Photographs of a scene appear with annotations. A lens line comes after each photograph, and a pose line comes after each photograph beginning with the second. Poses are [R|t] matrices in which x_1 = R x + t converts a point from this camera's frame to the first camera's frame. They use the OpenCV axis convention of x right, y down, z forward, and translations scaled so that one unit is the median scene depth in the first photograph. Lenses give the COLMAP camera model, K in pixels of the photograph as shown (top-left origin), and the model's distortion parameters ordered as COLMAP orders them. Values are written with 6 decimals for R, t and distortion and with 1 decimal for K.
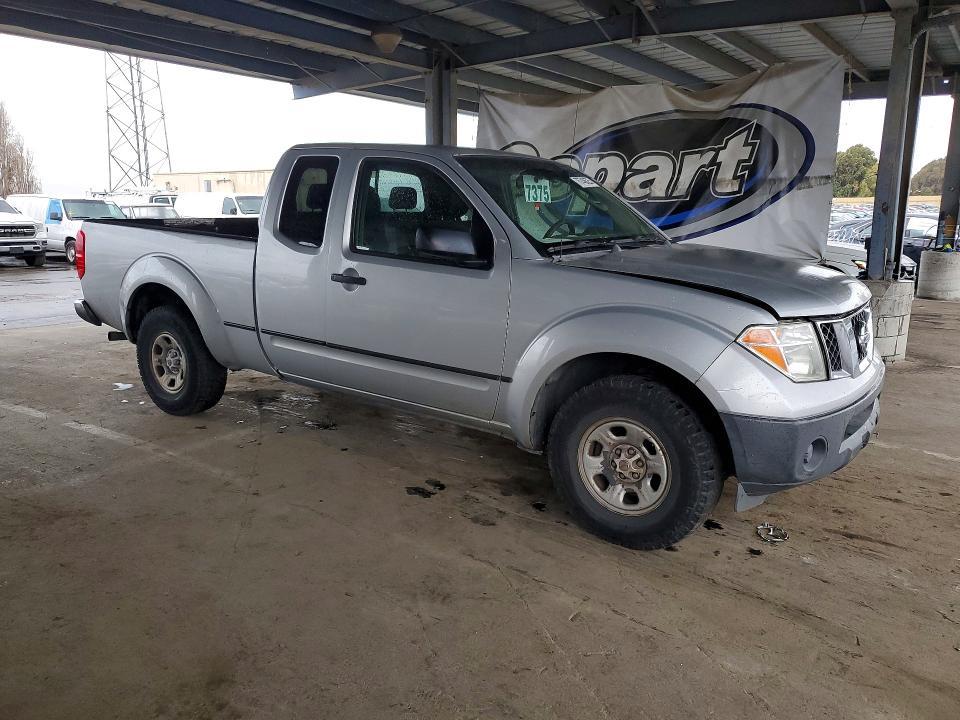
lens RADIAL K [[747.7, 0, 480.0], [0, 747.7, 360.0], [0, 0, 1]] dist [-0.007179, -0.000918]
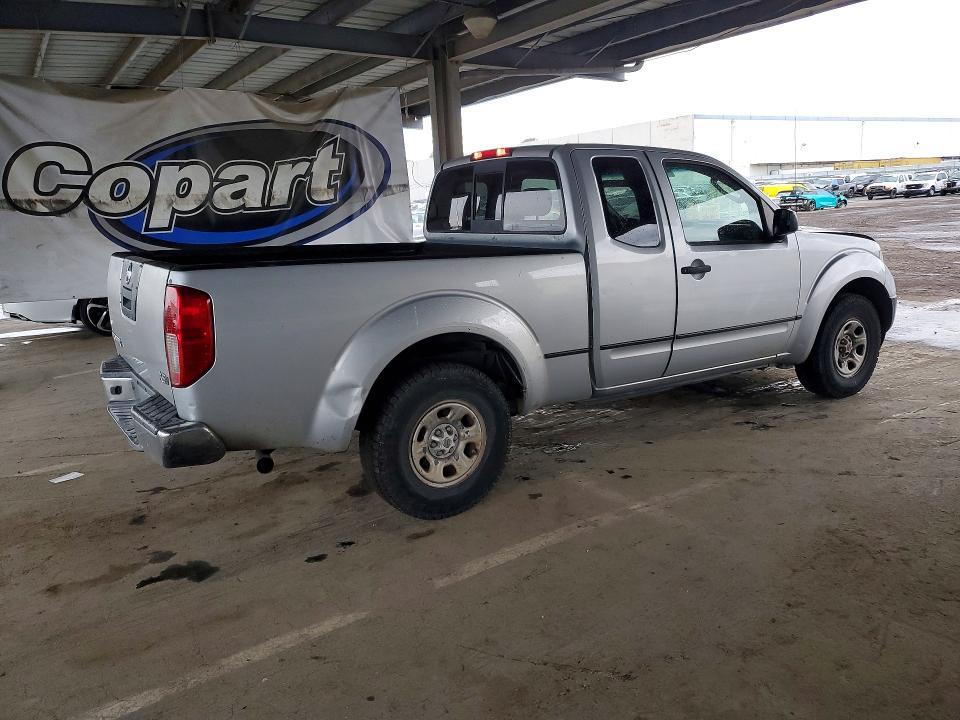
lens RADIAL K [[747.7, 0, 480.0], [0, 747.7, 360.0], [0, 0, 1]] dist [-0.007179, -0.000918]
pose [[0.363262, -0.213677, 0.906853, -0.619094], [0.233569, 0.963149, 0.133380, -0.095594], [-0.901935, 0.163361, 0.399783, 0.410420]]
